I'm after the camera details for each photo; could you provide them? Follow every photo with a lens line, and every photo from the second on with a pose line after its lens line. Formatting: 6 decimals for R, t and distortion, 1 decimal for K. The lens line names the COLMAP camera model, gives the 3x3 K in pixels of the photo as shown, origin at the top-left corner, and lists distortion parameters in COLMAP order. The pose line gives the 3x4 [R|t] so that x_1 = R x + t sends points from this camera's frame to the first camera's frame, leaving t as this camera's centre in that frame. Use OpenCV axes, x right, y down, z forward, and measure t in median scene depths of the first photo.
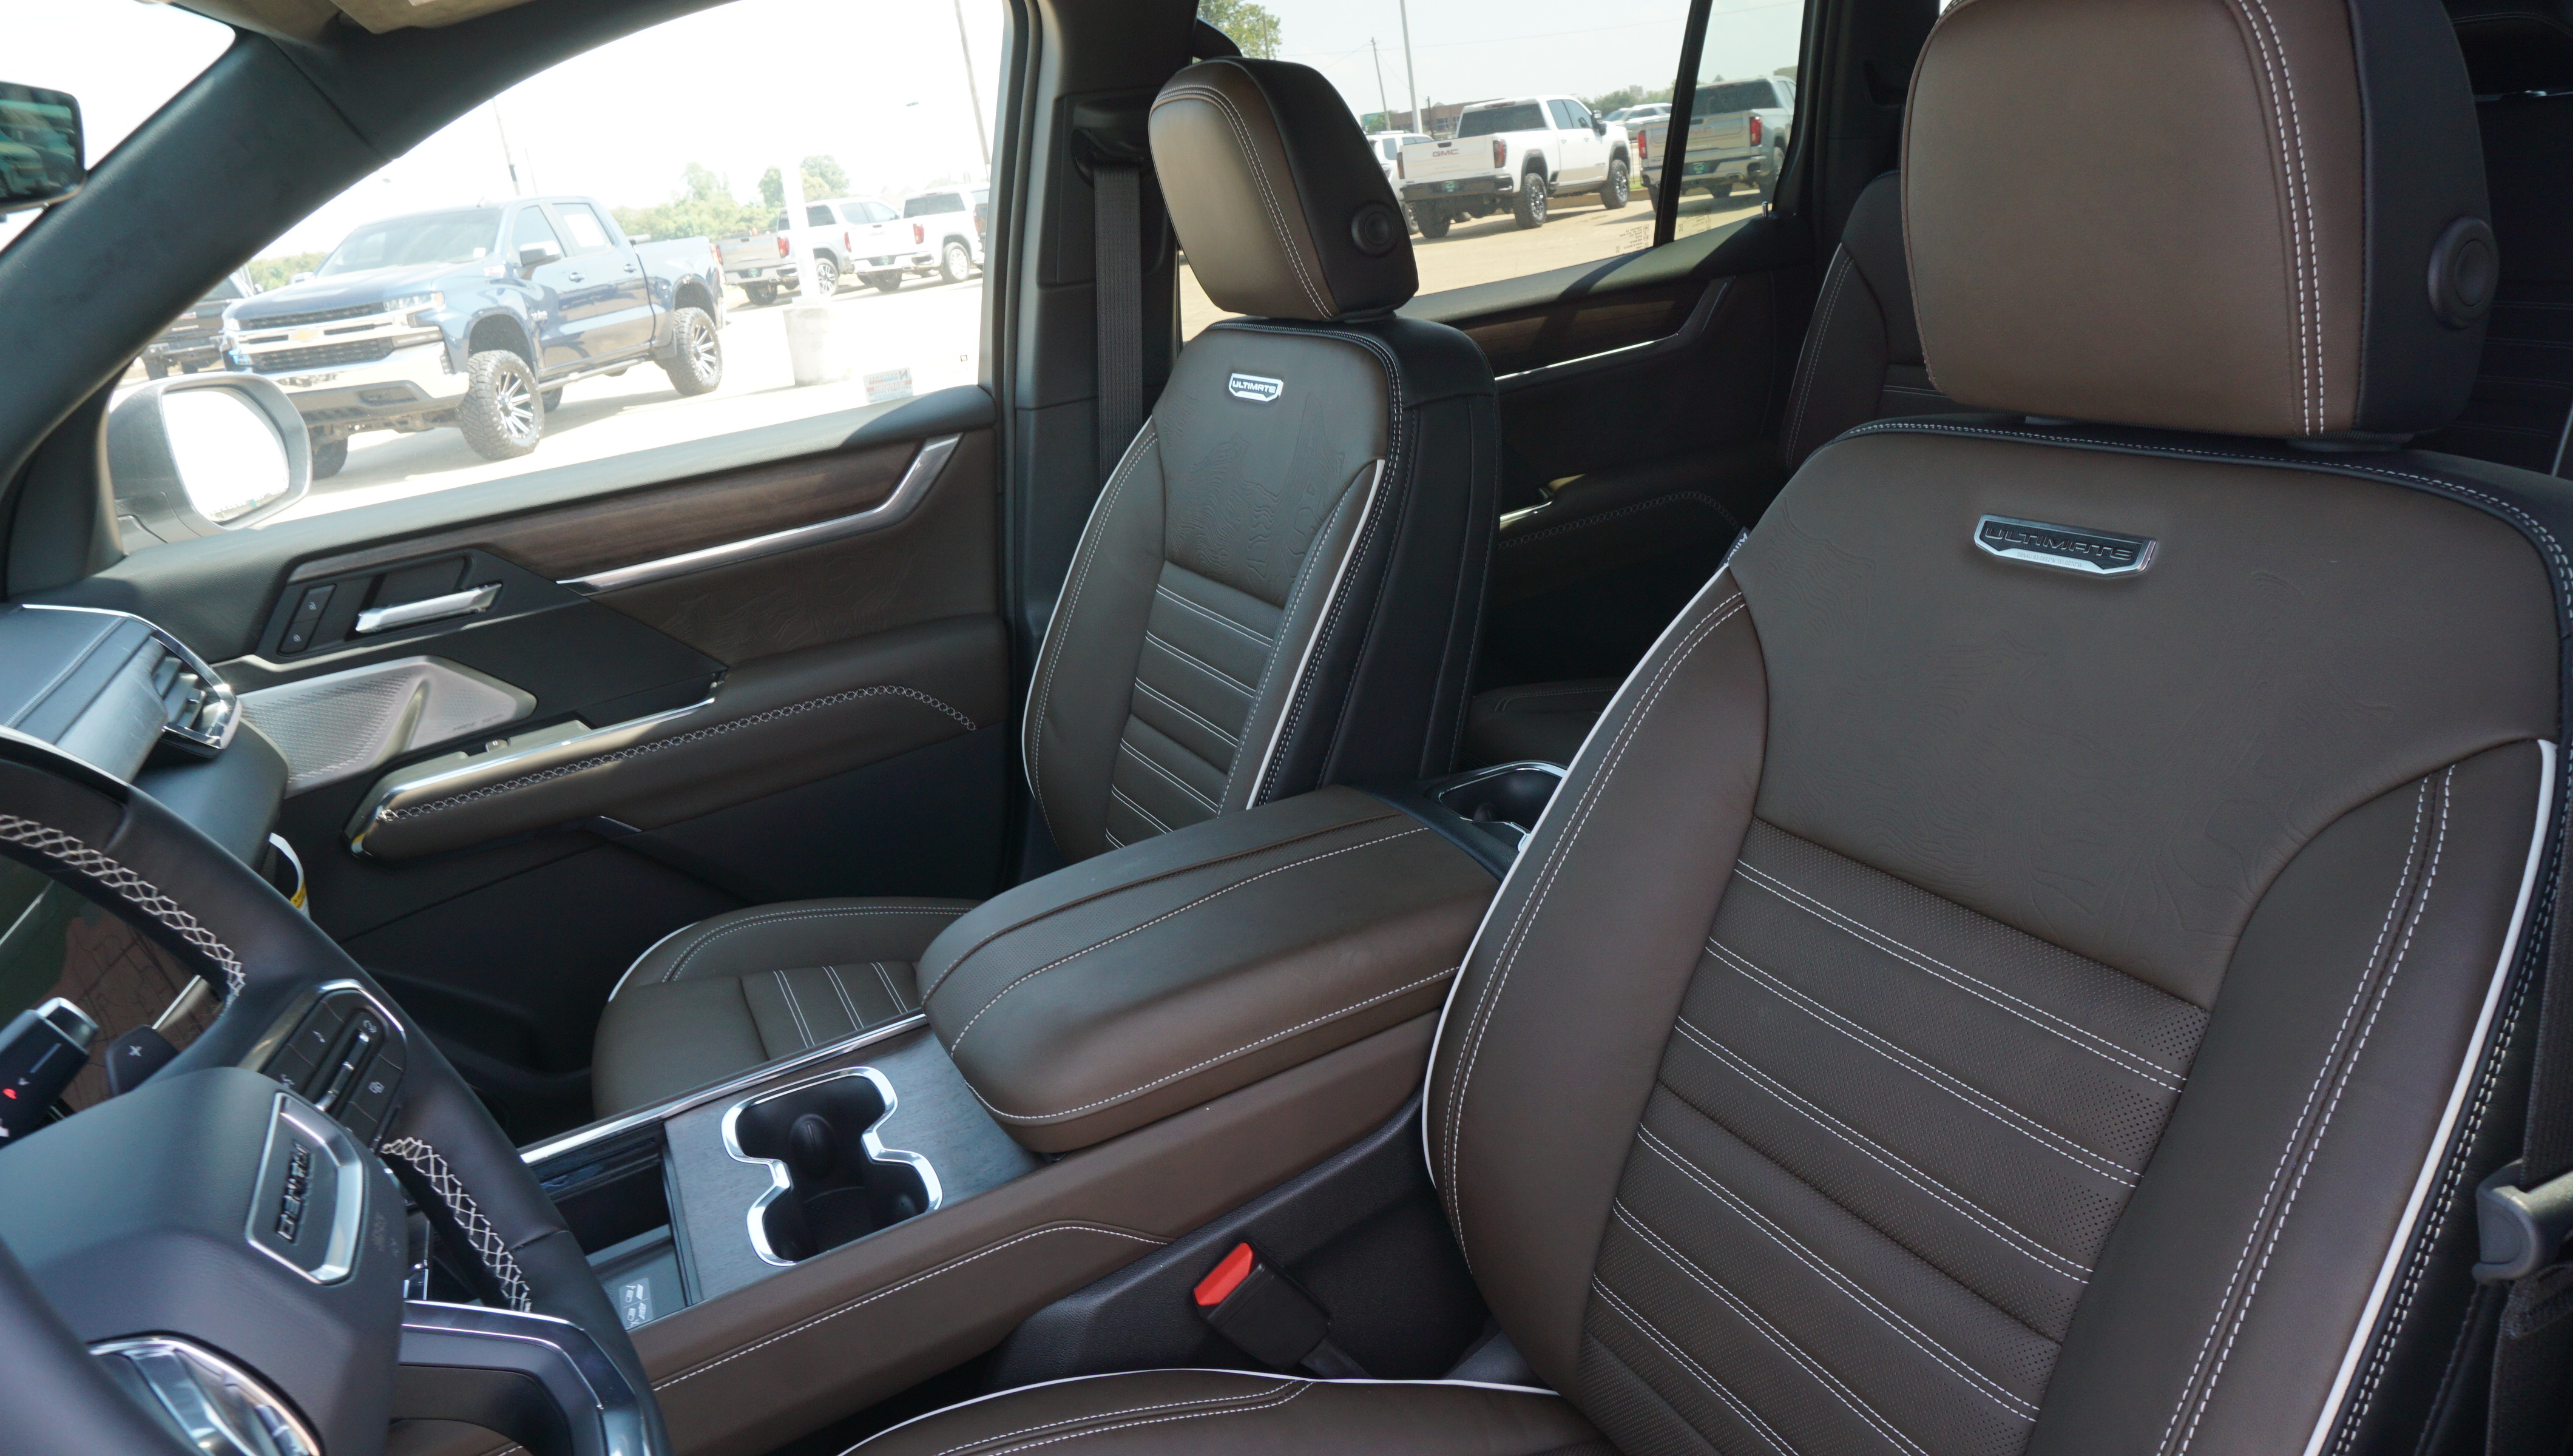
lens RADIAL K [[1733.1, 0, 1293.1], [0, 1733.1, 727.0], [0, 0, 1]] dist [-0.044405, 0.034781]
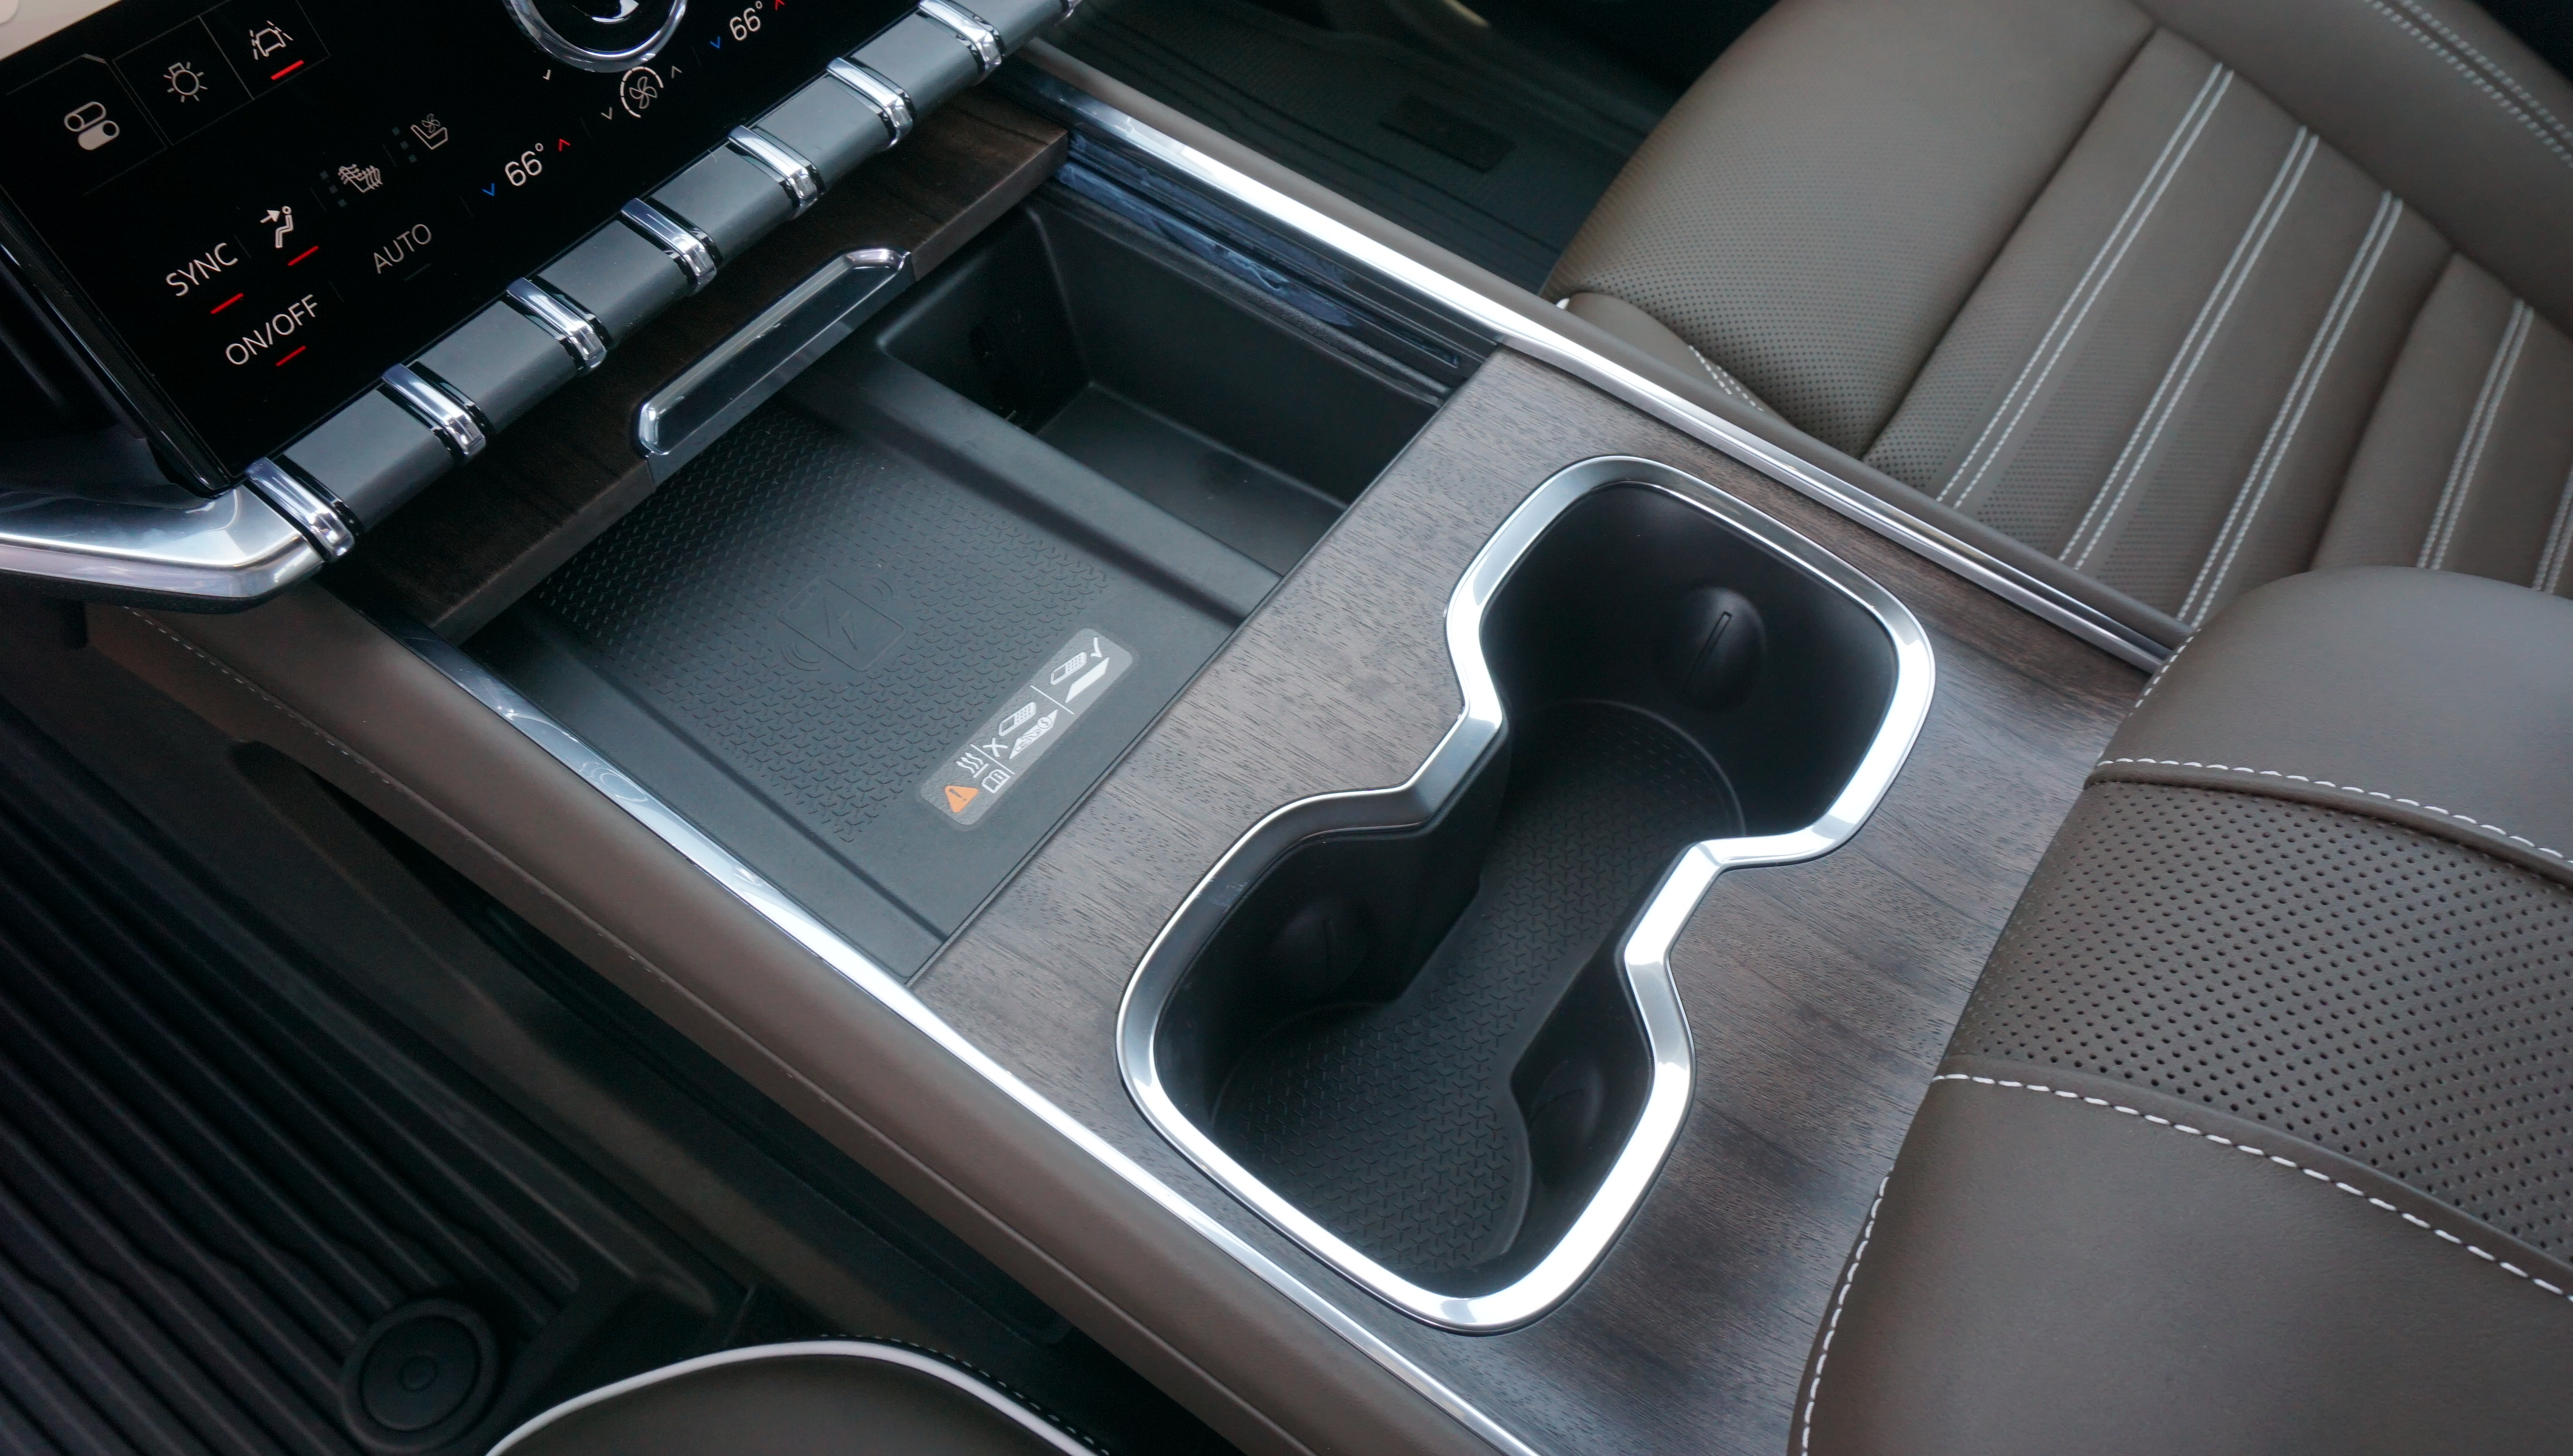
lens RADIAL K [[1733.1, 0, 1283.9], [0, 1733.1, 725.4], [0, 0, 1]] dist [-0.044405, 0.034781]
pose [[0.482184, 0.803373, -0.349414, -0.131781], [-0.388038, 0.553436, 0.736977, -0.002389], [0.785446, -0.219773, 0.578597, 0.556981]]
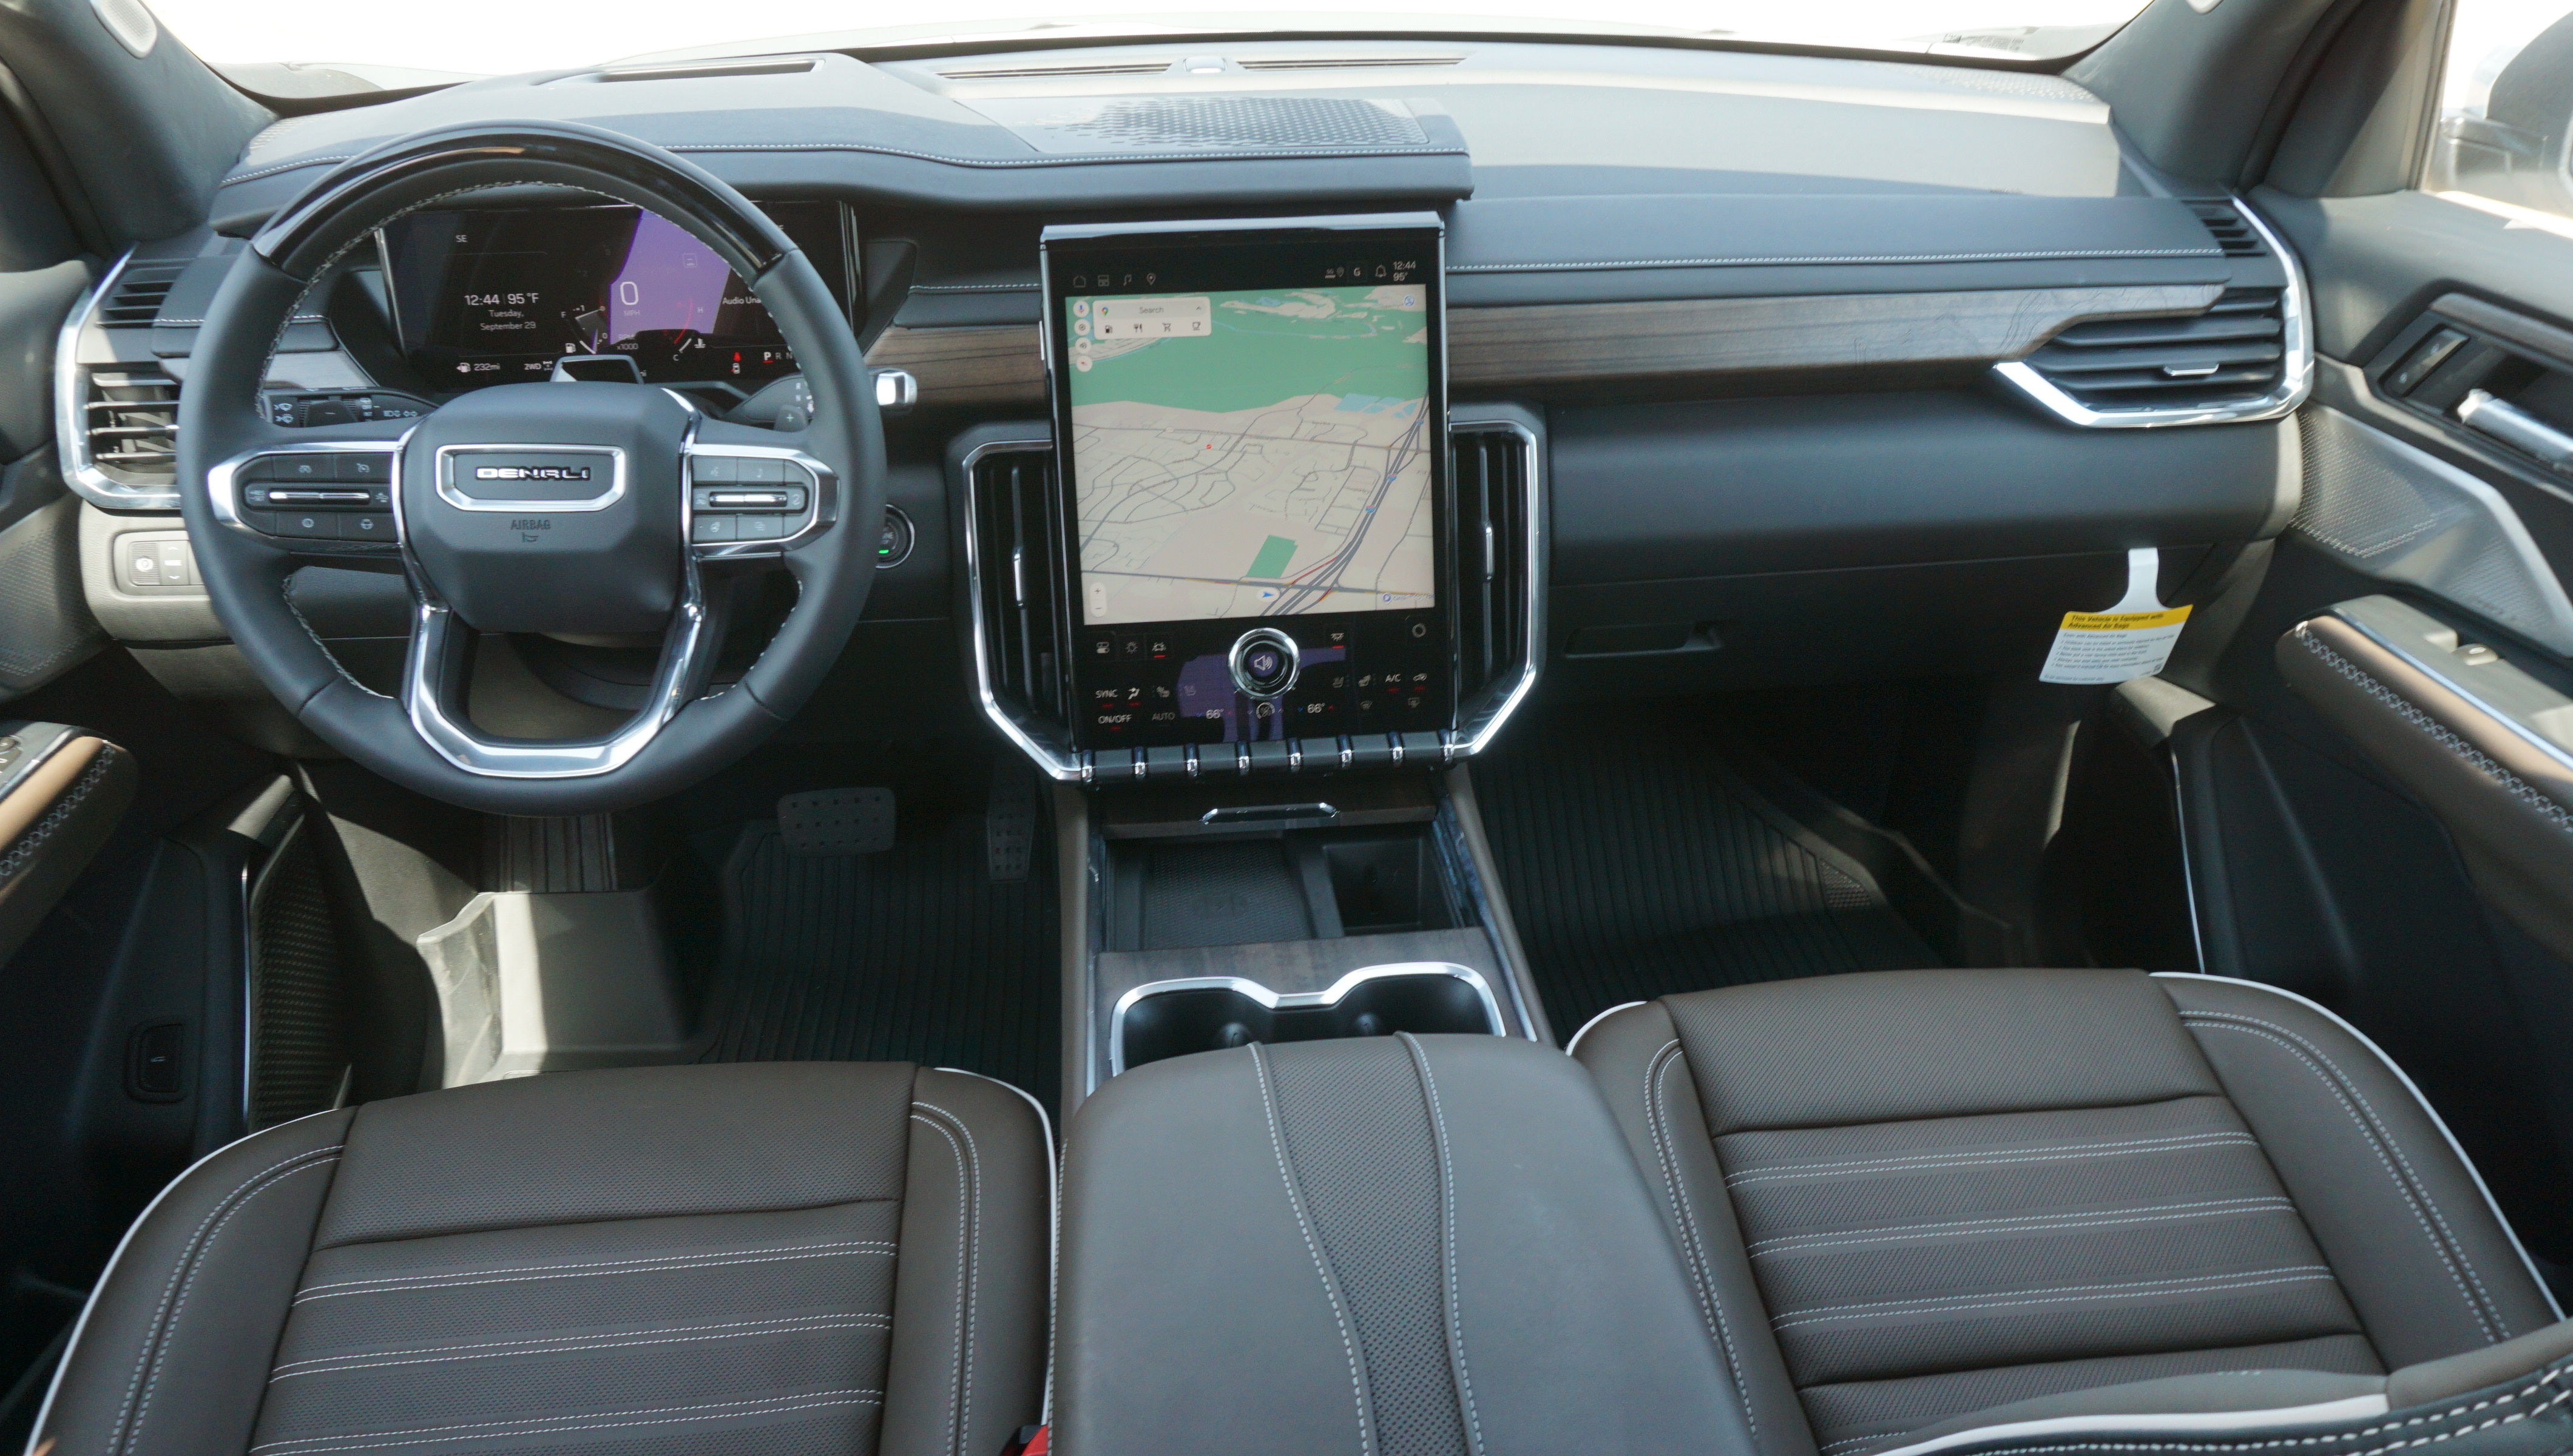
lens RADIAL K [[1733.1, 0, 1285.8], [0, 1733.1, 712.1], [0, 0, 1]] dist [-0.044405, 0.034781]
pose [[-0.329848, 0.569040, -0.753255, 0.241070], [-0.247433, 0.717904, 0.650685, -0.338187], [0.911031, 0.401008, -0.096000, 0.745244]]
